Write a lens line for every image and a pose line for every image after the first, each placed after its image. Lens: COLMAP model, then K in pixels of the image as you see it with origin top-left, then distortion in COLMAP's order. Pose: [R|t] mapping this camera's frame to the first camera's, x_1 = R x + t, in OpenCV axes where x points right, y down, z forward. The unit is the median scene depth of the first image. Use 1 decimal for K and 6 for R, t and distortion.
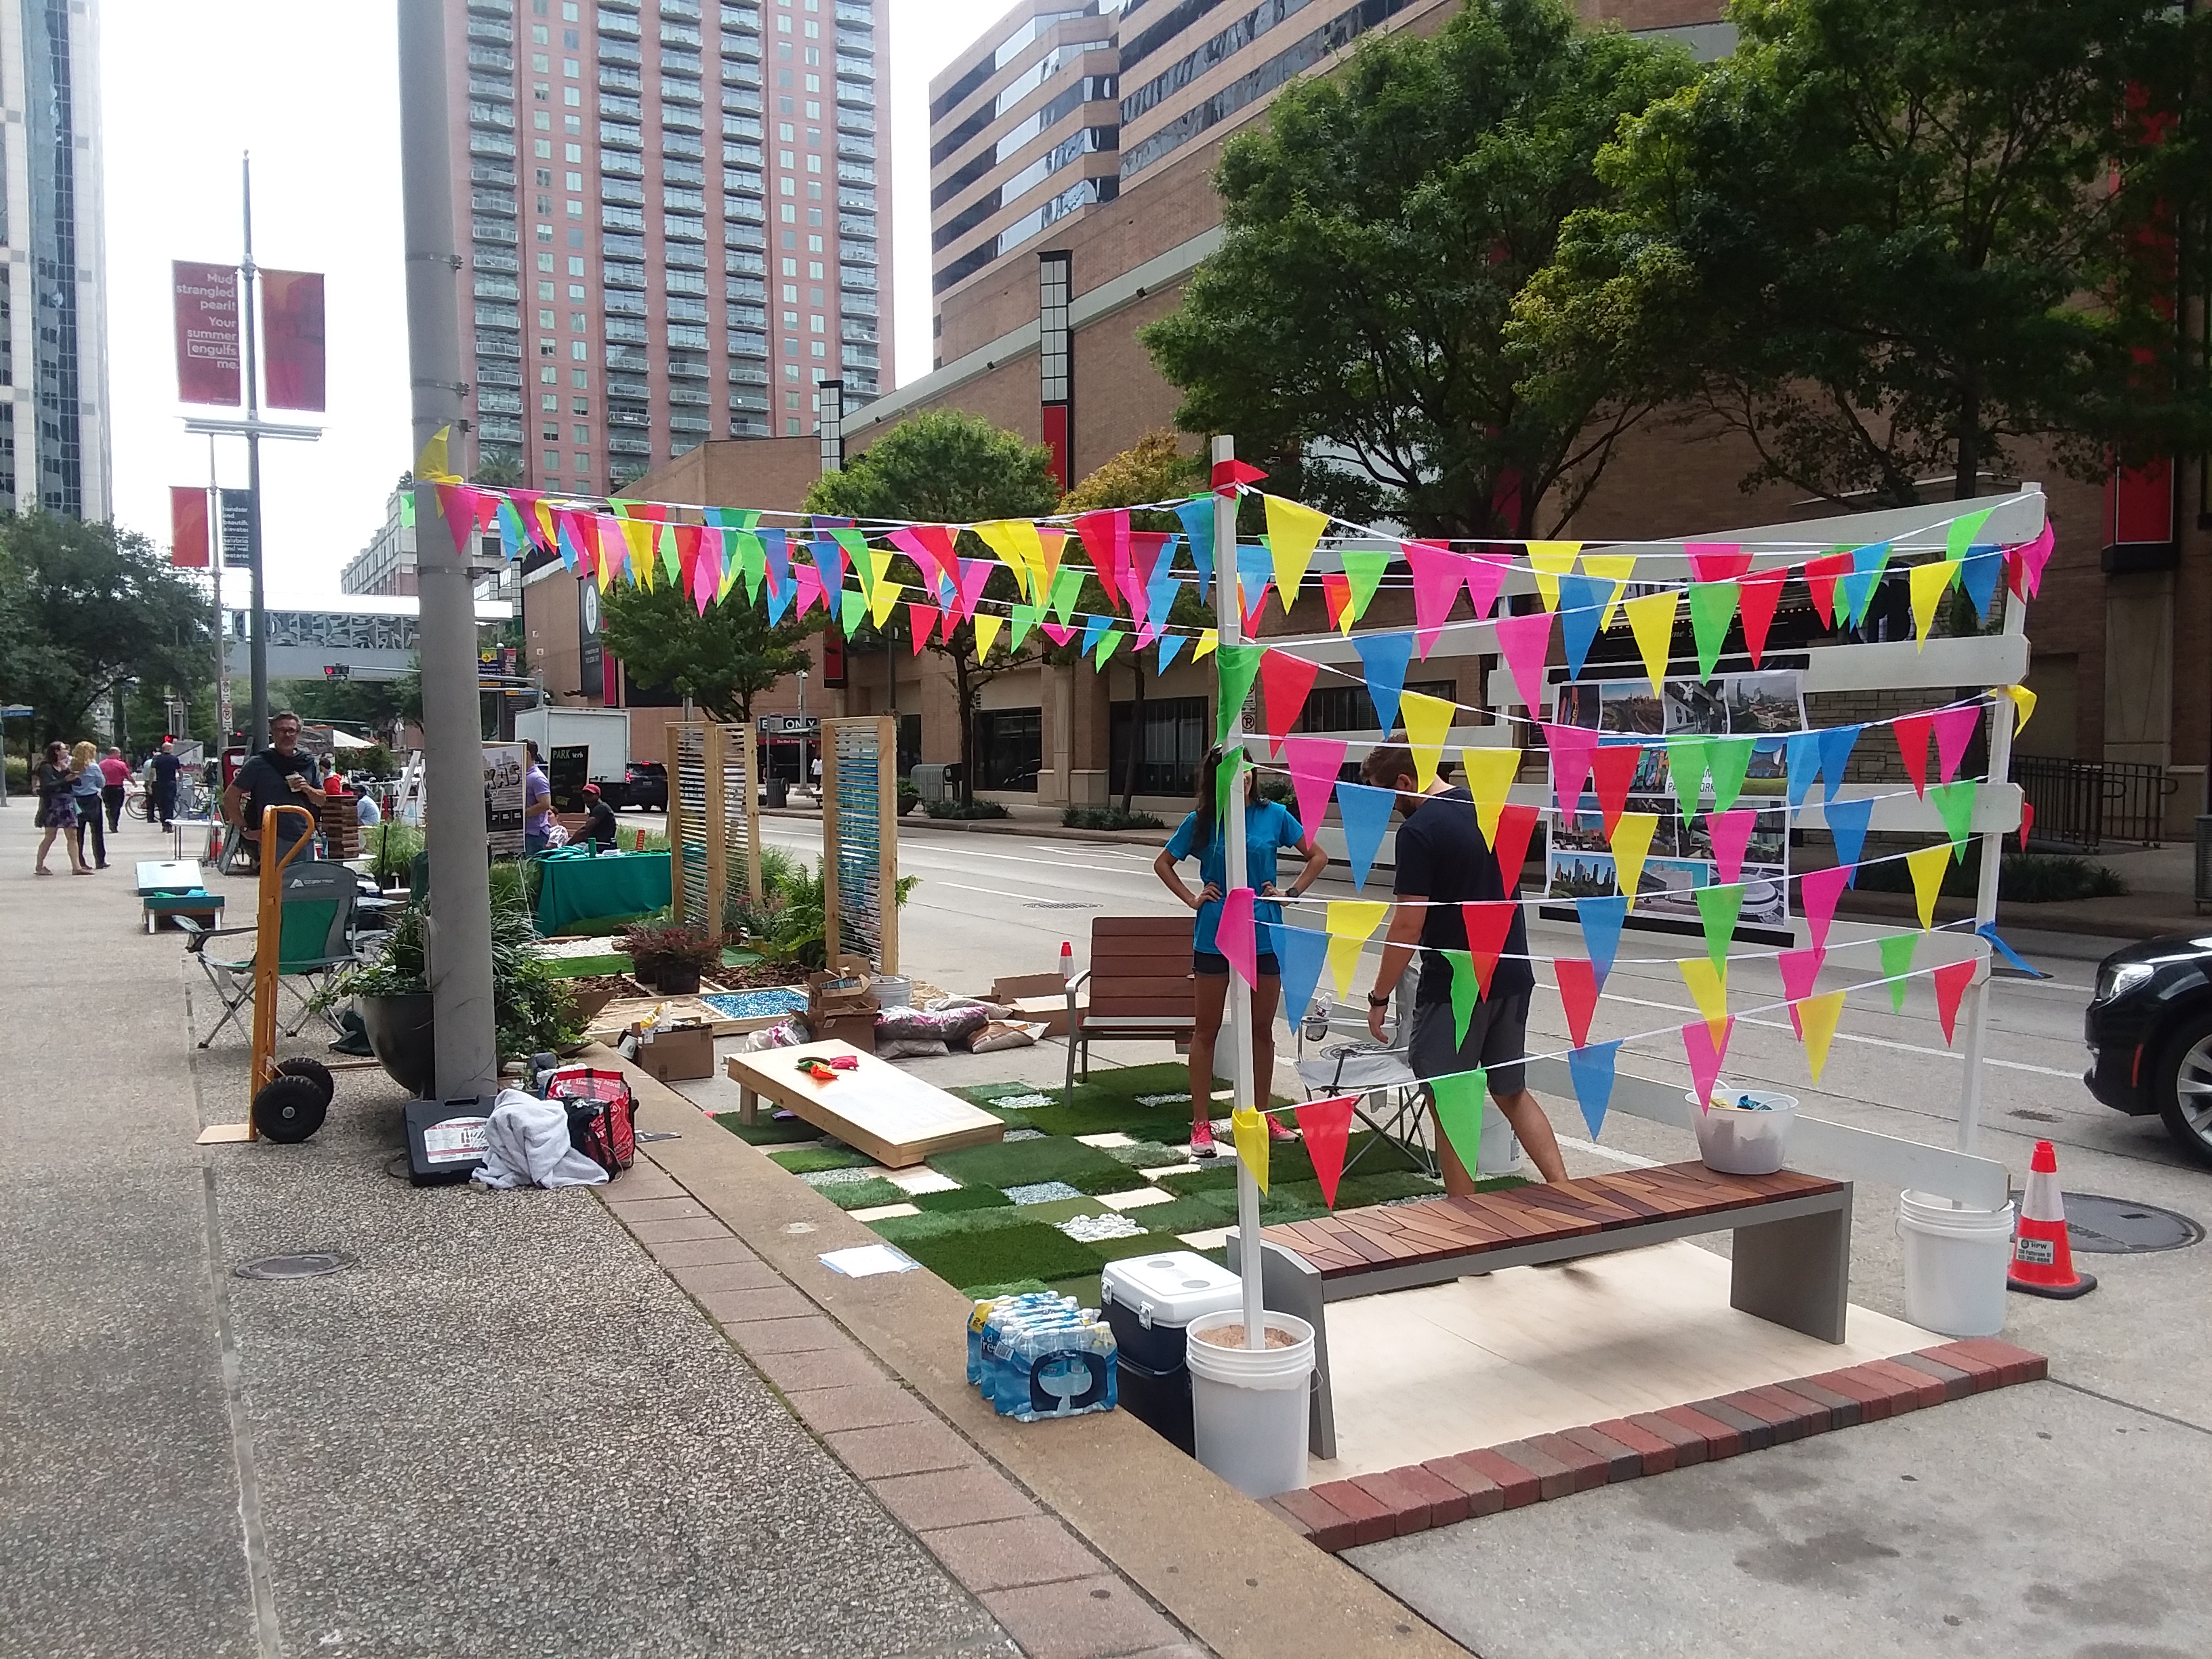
lens RADIAL K [[1754.9, 0, 1106.9], [0, 1754.9, 830.5], [0, 0, 1]] dist [0.001161, -0.000373]
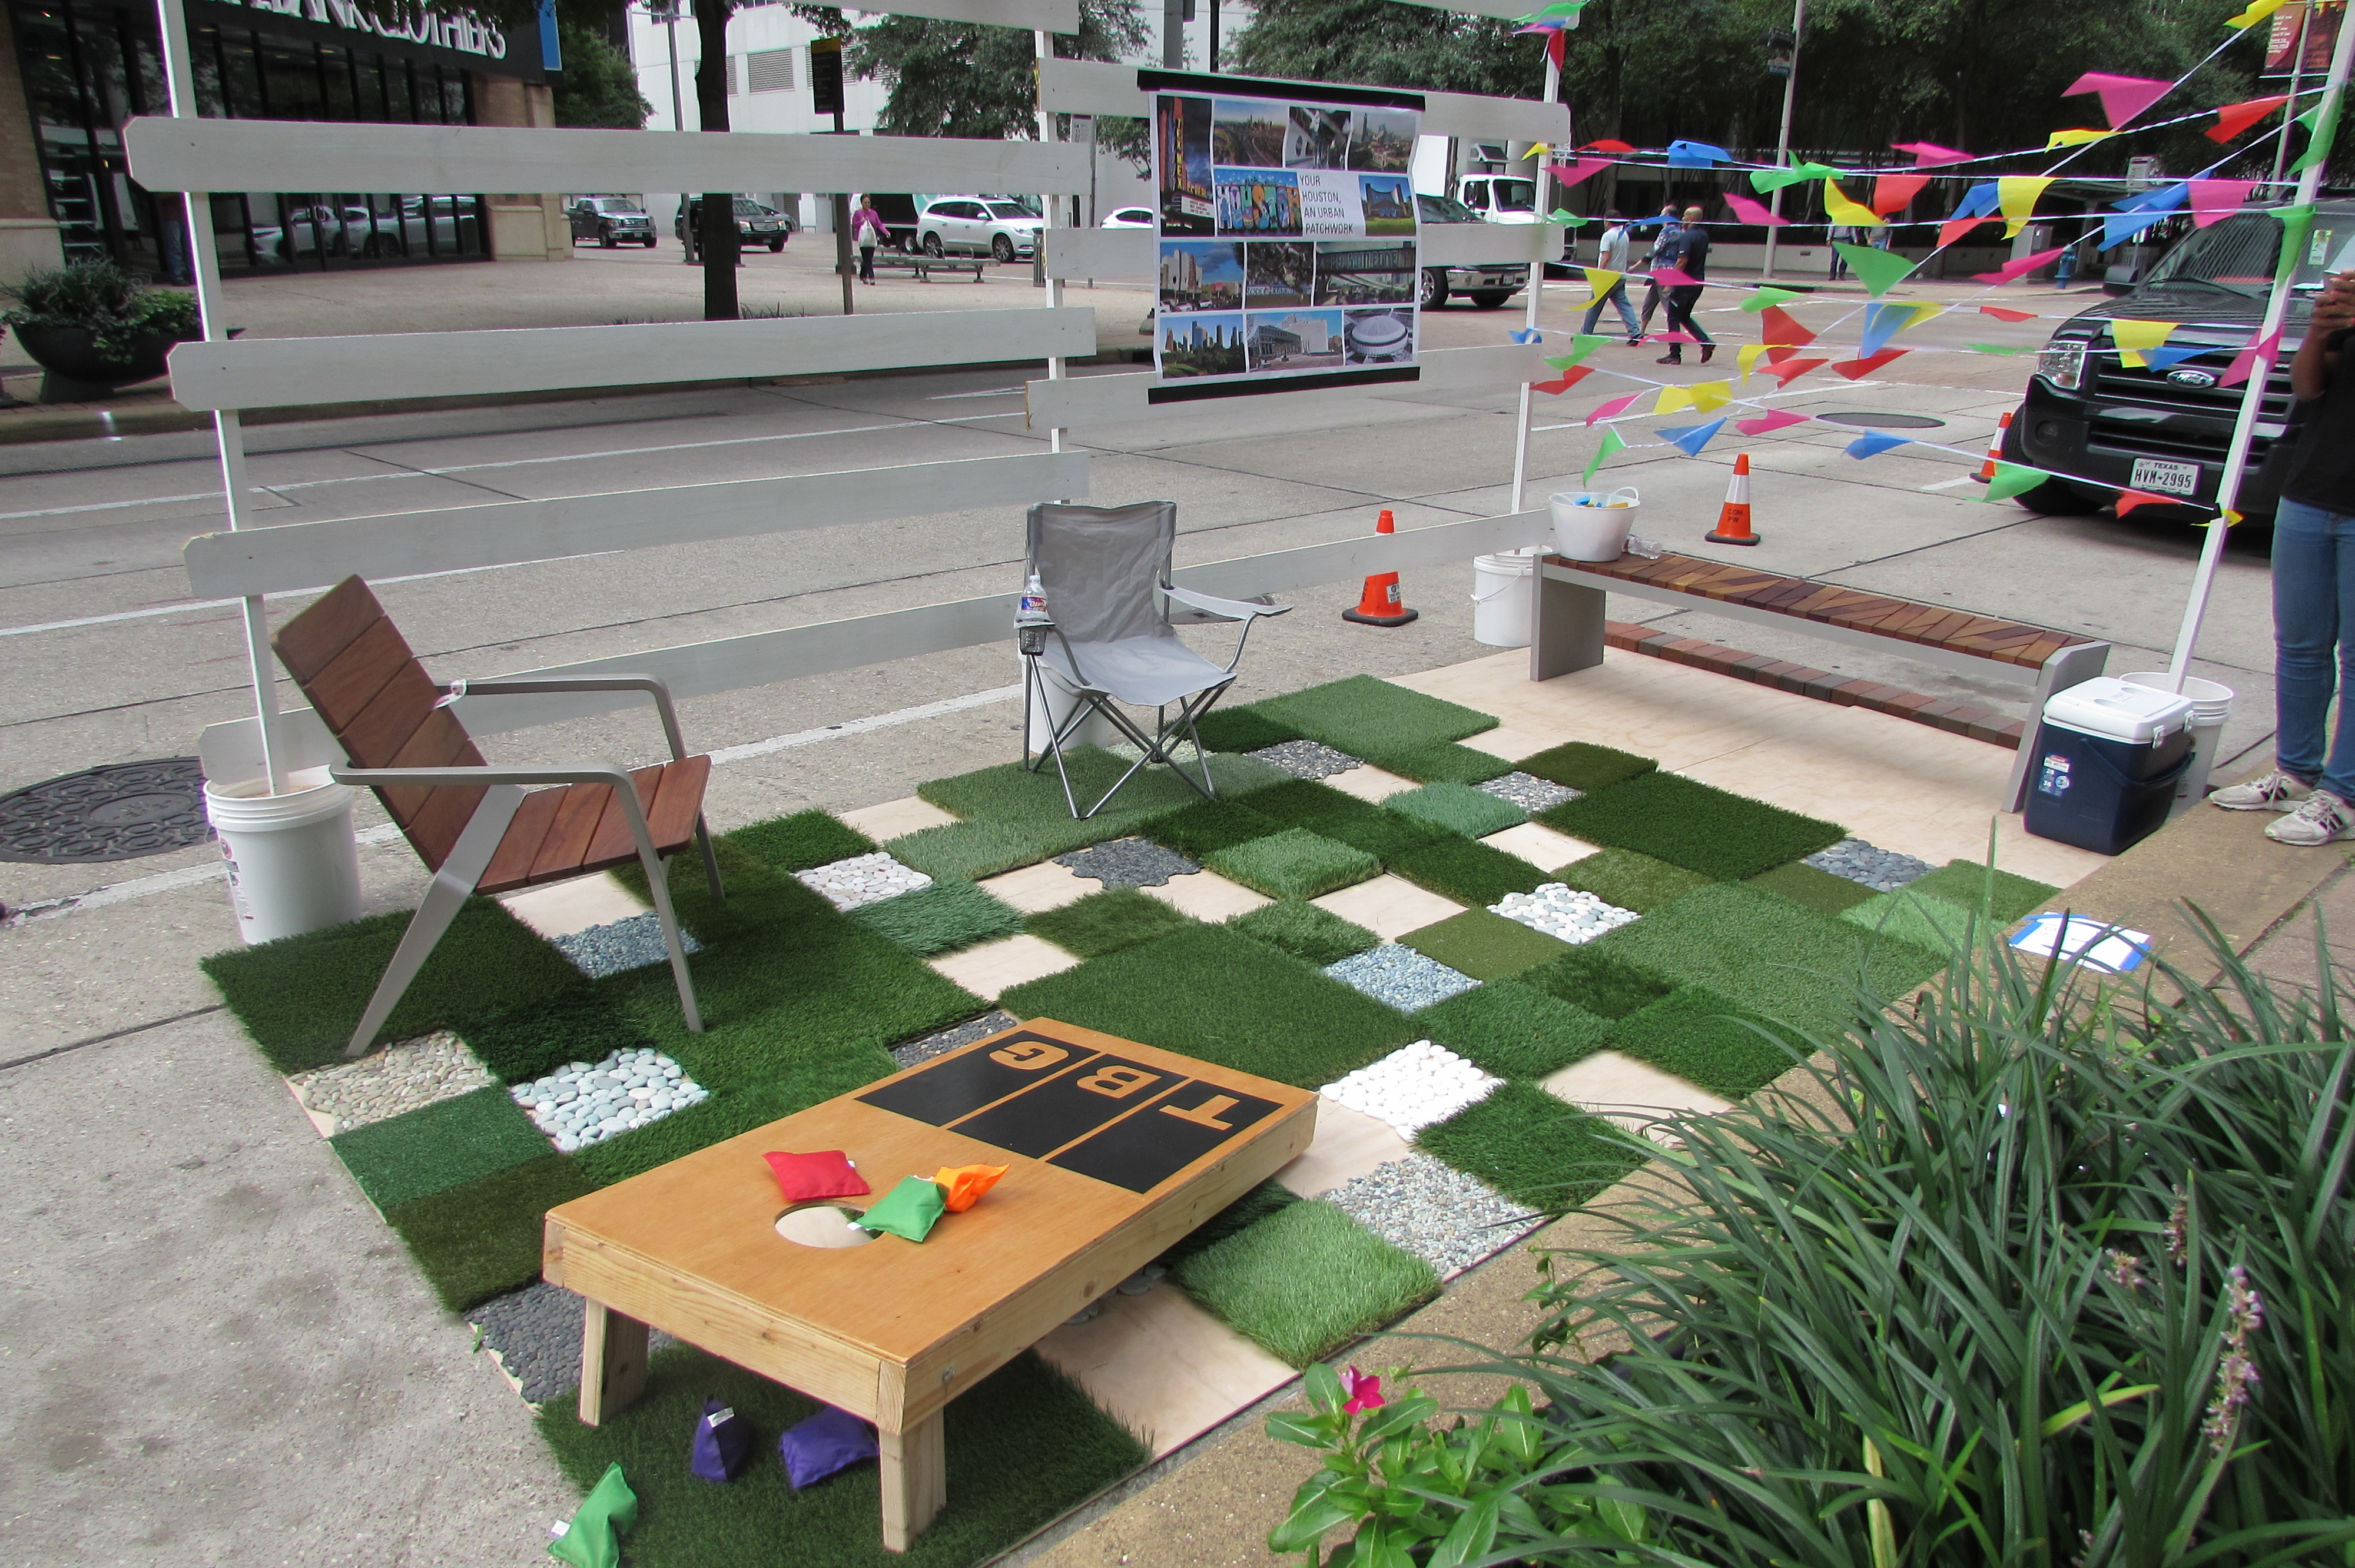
lens RADIAL K [[1662.9, 0, 1178.3], [0, 1662.9, 785.7], [0, 0, 1]] dist [-0.035327, -0.001099]
pose [[-0.259114, -0.320428, 0.911145, -0.553576], [0.029122, 0.940344, 0.338977, -0.046677], [-0.965408, 0.114368, -0.234325, 1.310444]]
